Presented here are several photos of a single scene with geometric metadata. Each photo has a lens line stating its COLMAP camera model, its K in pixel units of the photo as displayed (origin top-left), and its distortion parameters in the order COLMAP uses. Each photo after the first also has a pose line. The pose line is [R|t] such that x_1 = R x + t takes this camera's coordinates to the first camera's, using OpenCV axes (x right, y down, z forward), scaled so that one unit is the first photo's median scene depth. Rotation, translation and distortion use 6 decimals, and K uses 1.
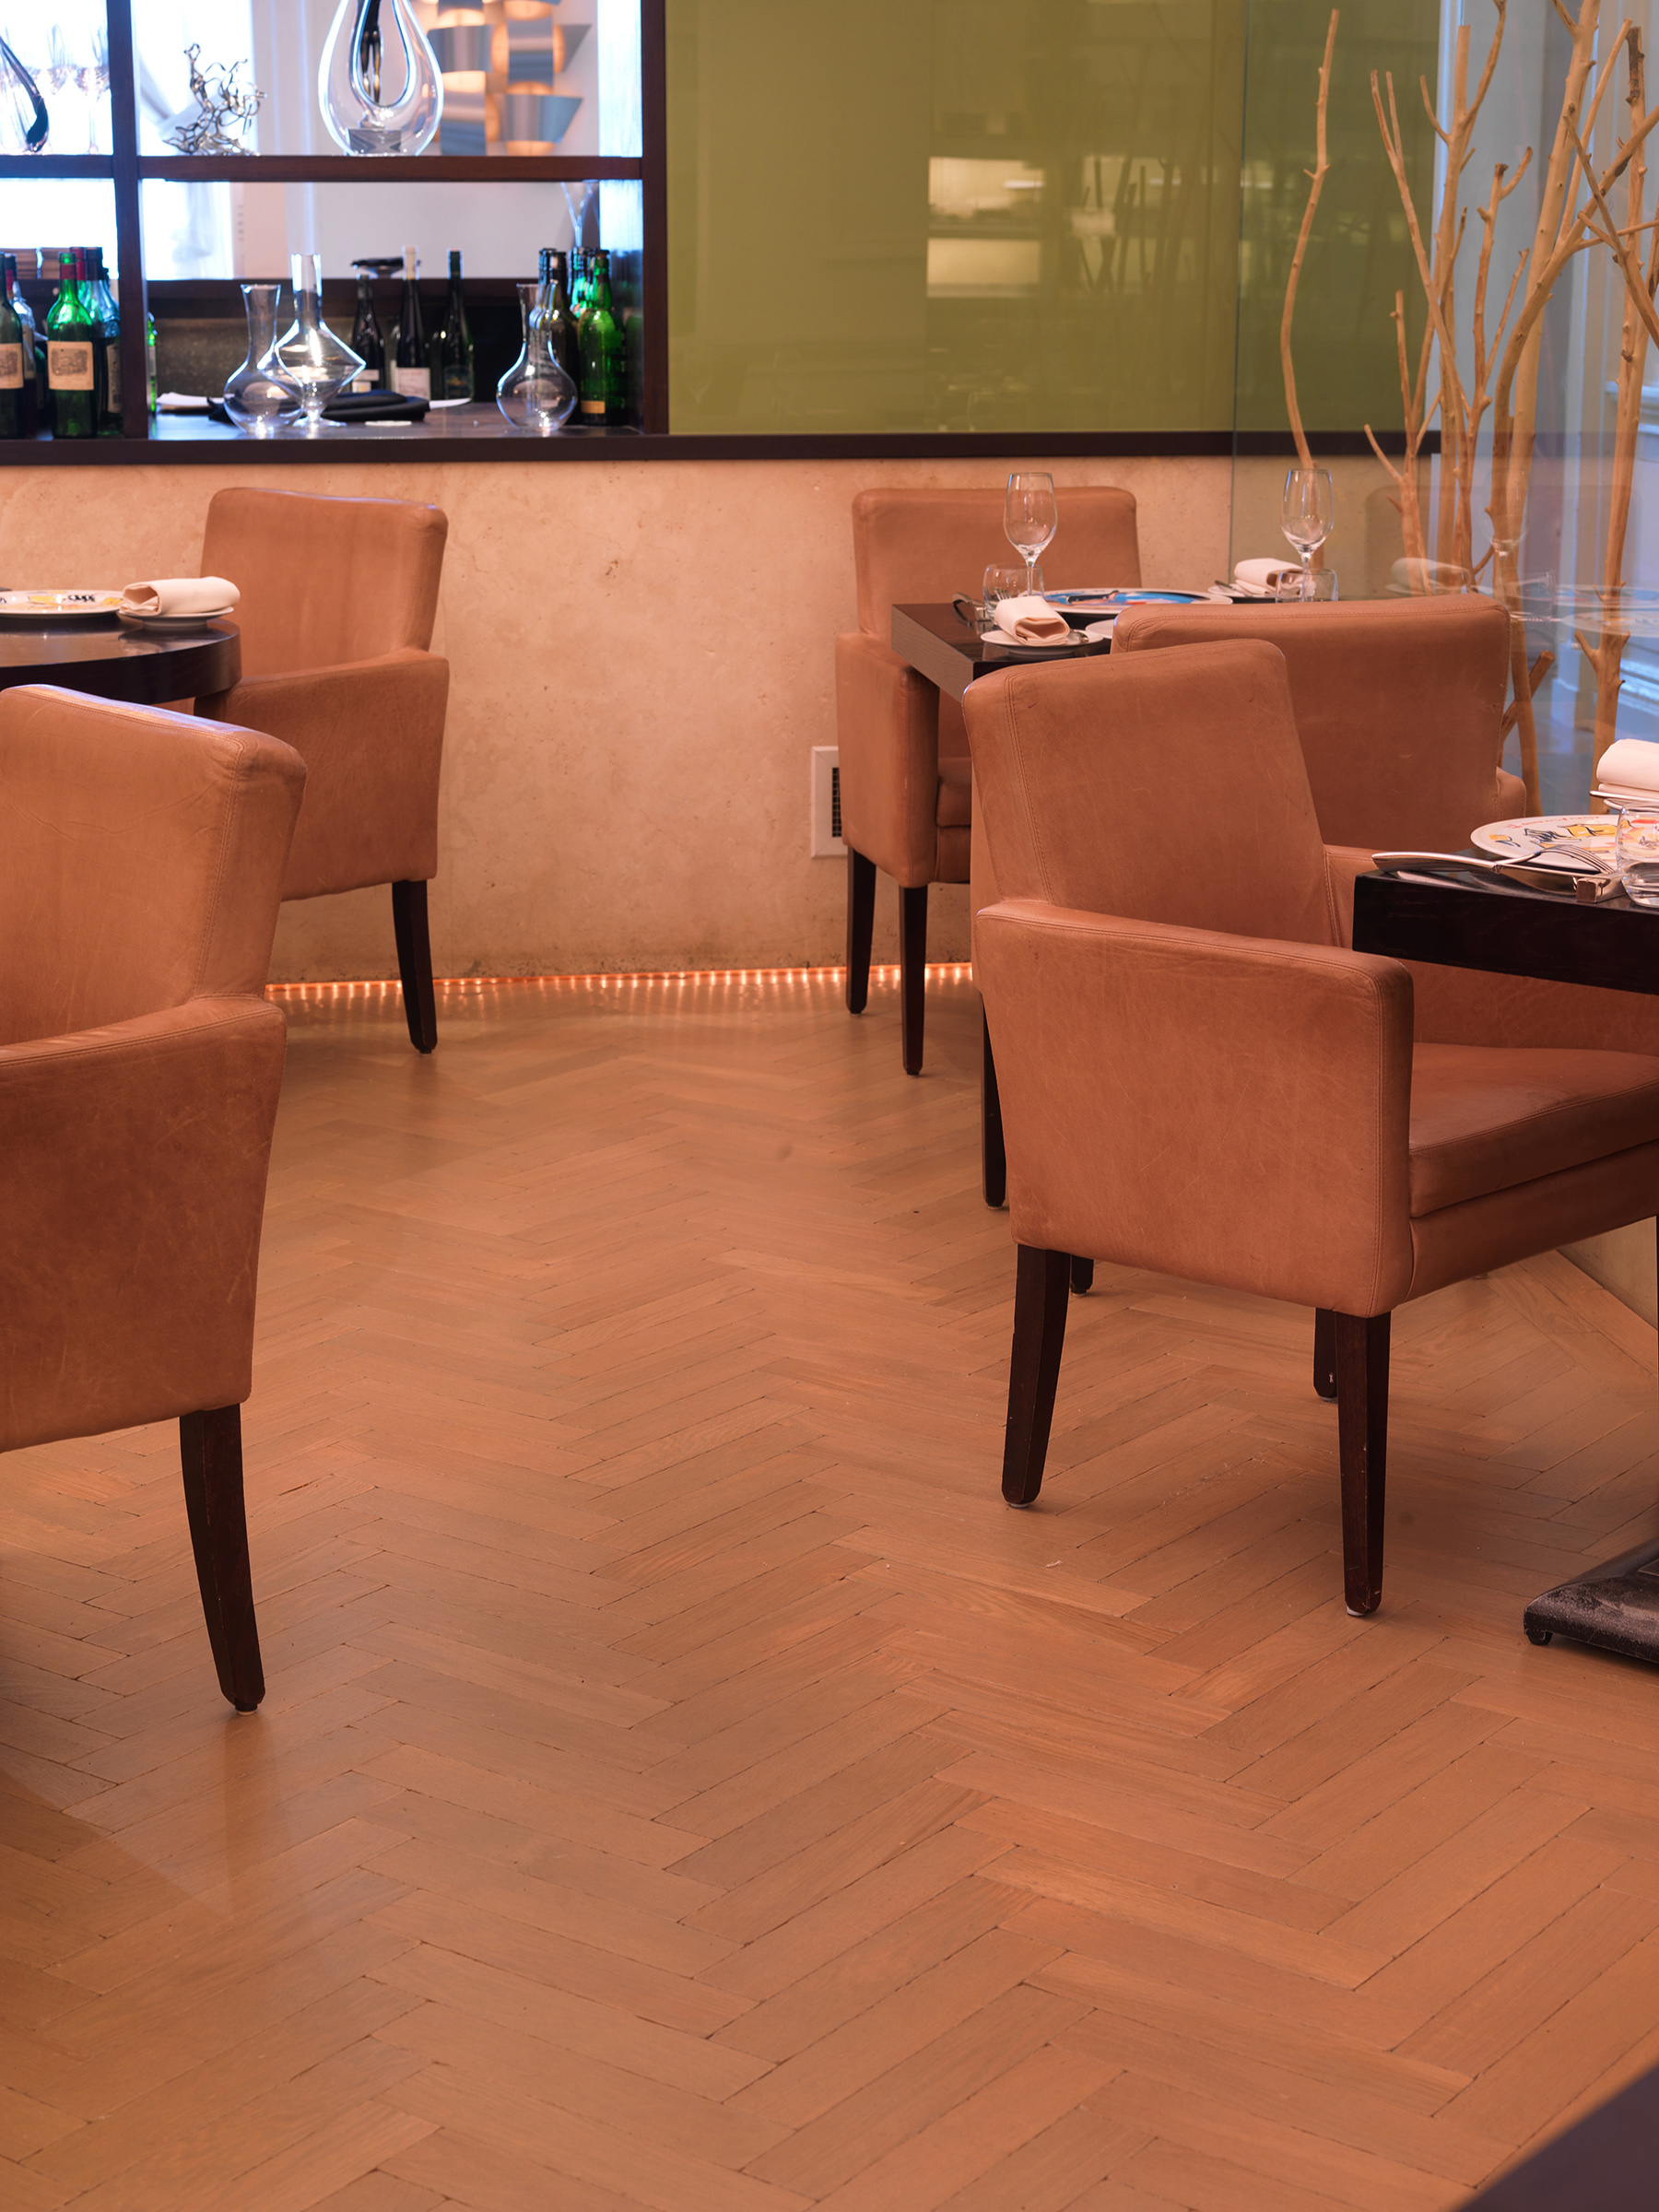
lens RADIAL K [[3765.0, 0, 829.5], [0, 3765.0, 1106.0], [0, 0, 1]] dist [-0.000375, -0.075201]
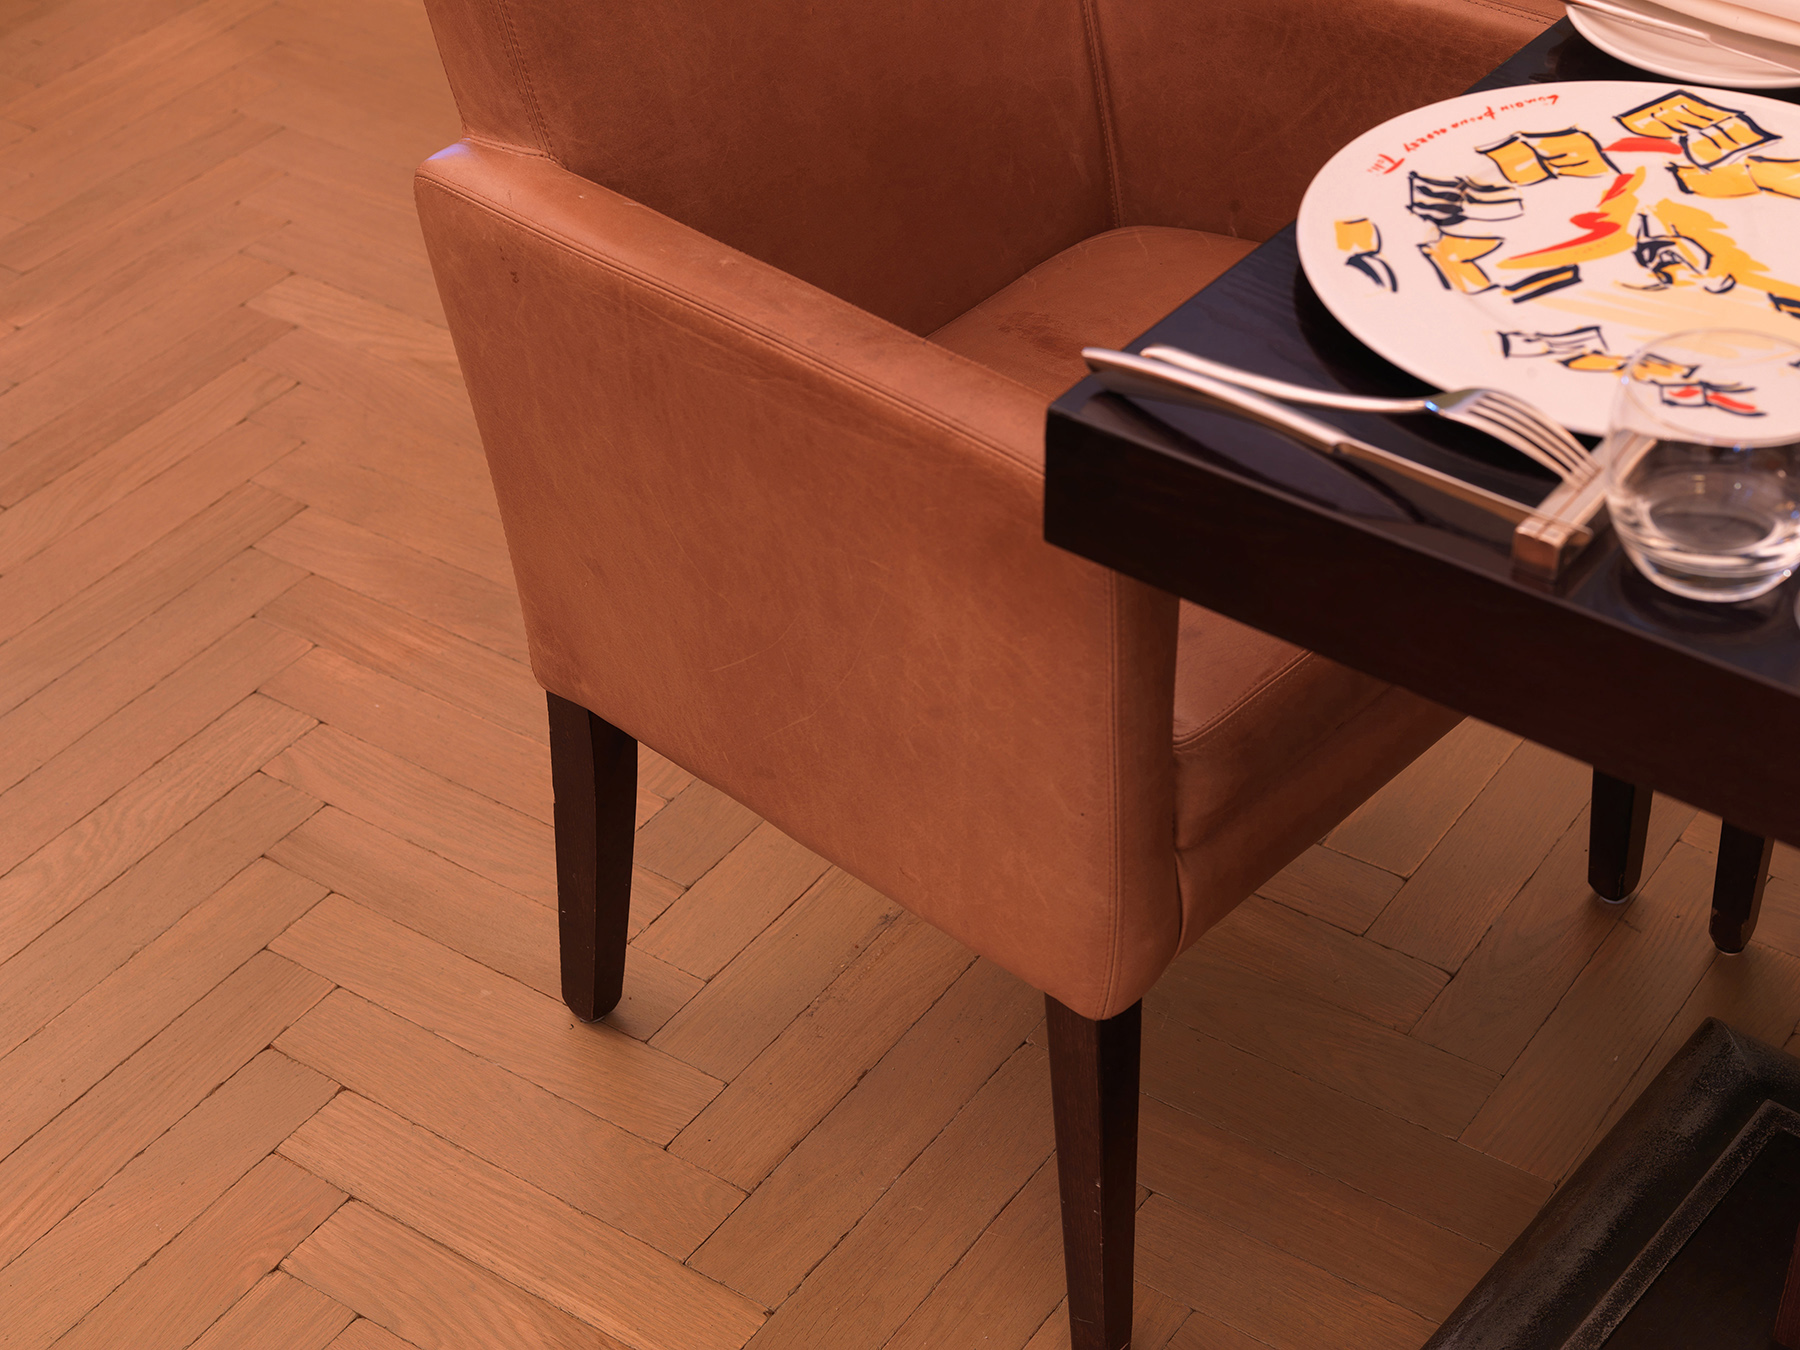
lens RADIAL K [[3122.7, 0, 900.0], [0, 3122.7, 675.0], [0, 0, 1]] dist [-0.009802, -0.003084]
pose [[0.999096, -0.039316, 0.016156, 0.098166], [0.029364, 0.913199, 0.406454, -0.164497], [-0.030734, -0.405613, 0.913528, 0.542986]]
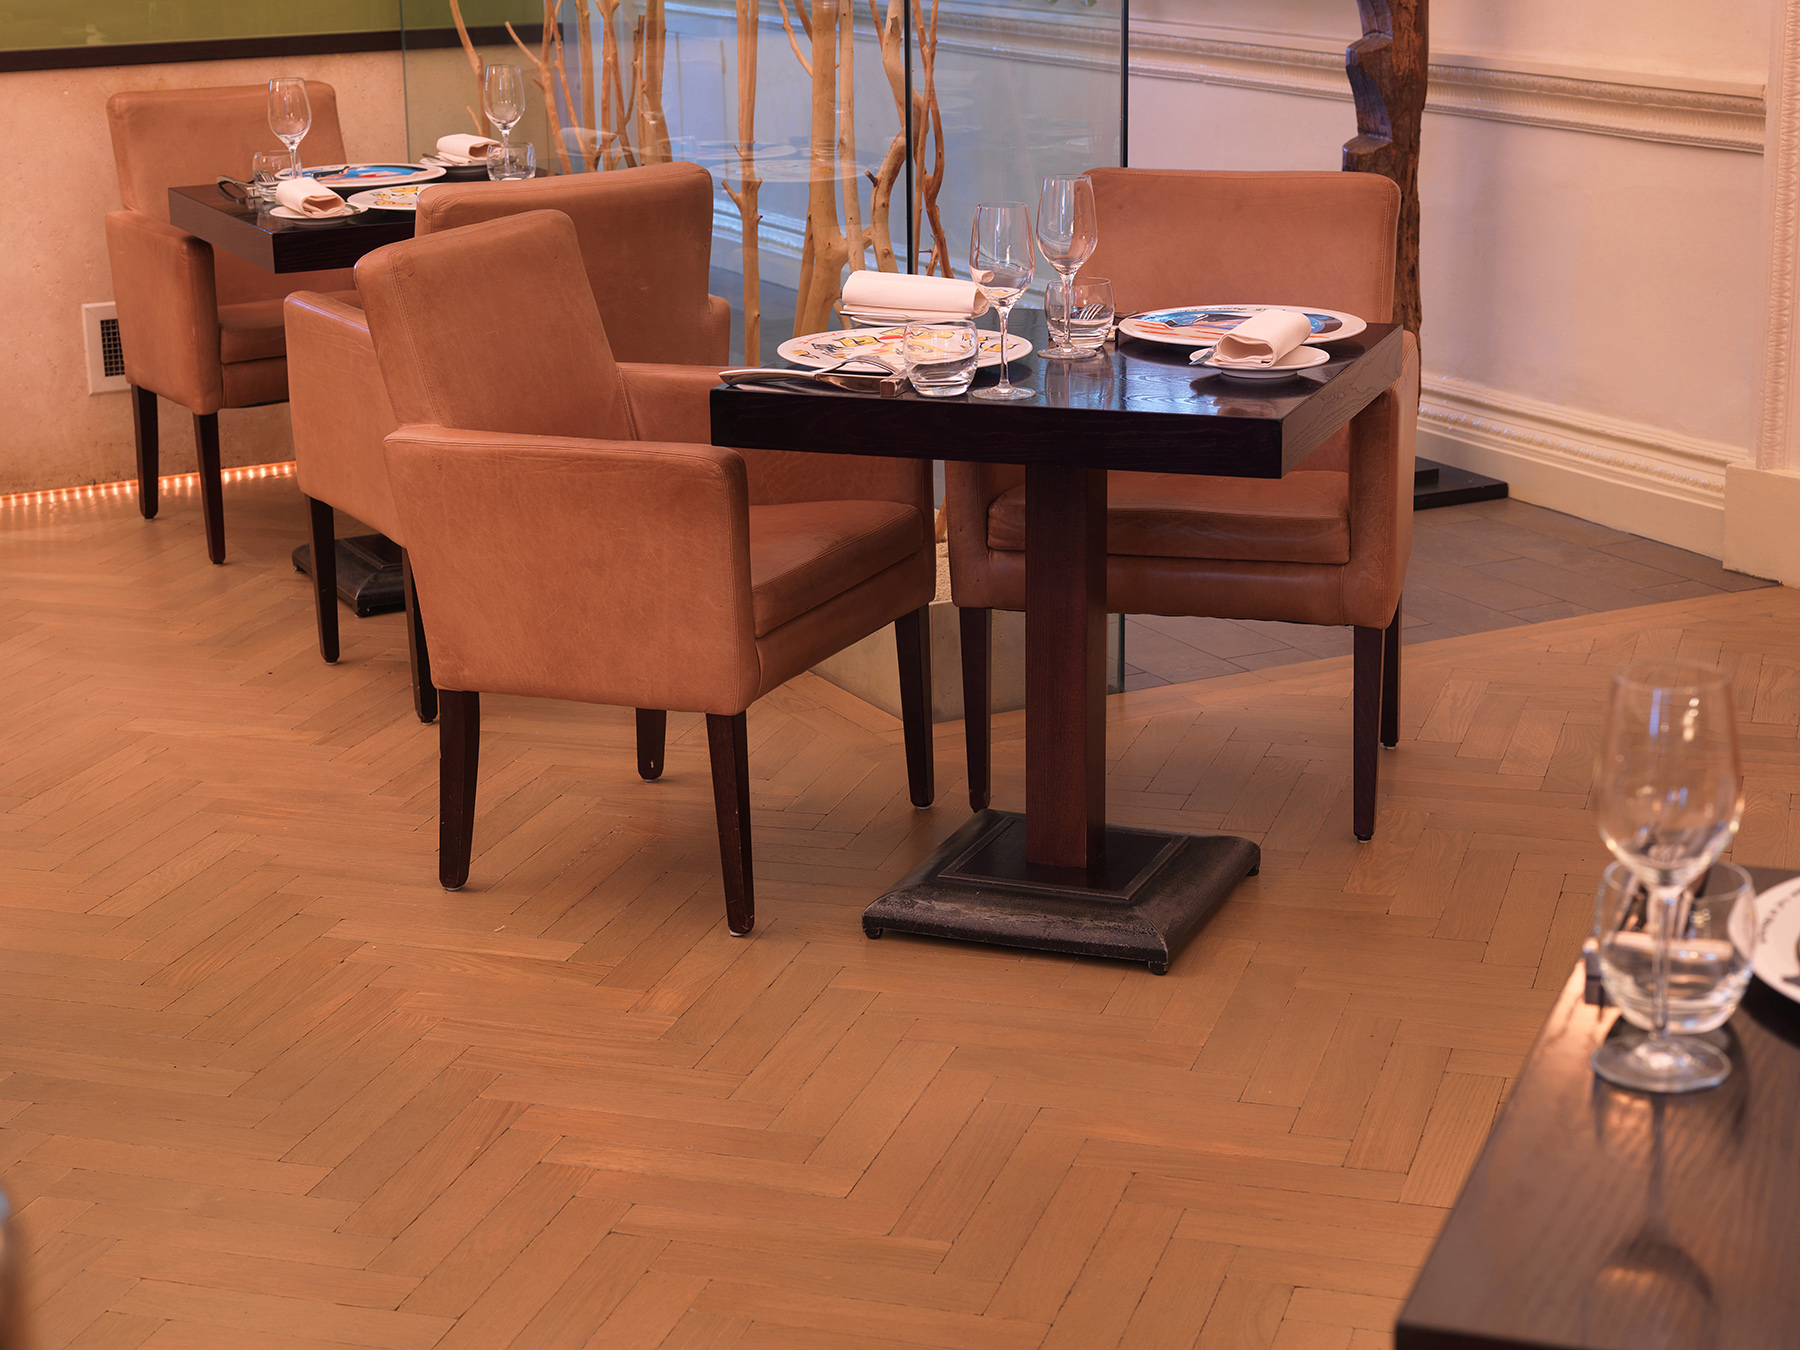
lens RADIAL K [[3063.8, 0, 900.0], [0, 3063.8, 675.0], [0, 0, 1]] dist [-0.000375, -0.075201]
pose [[0.944851, -0.107584, 0.309325, -0.125511], [0.094027, 0.993852, 0.058455, -0.015091], [-0.313712, -0.026147, 0.949158, -0.053235]]
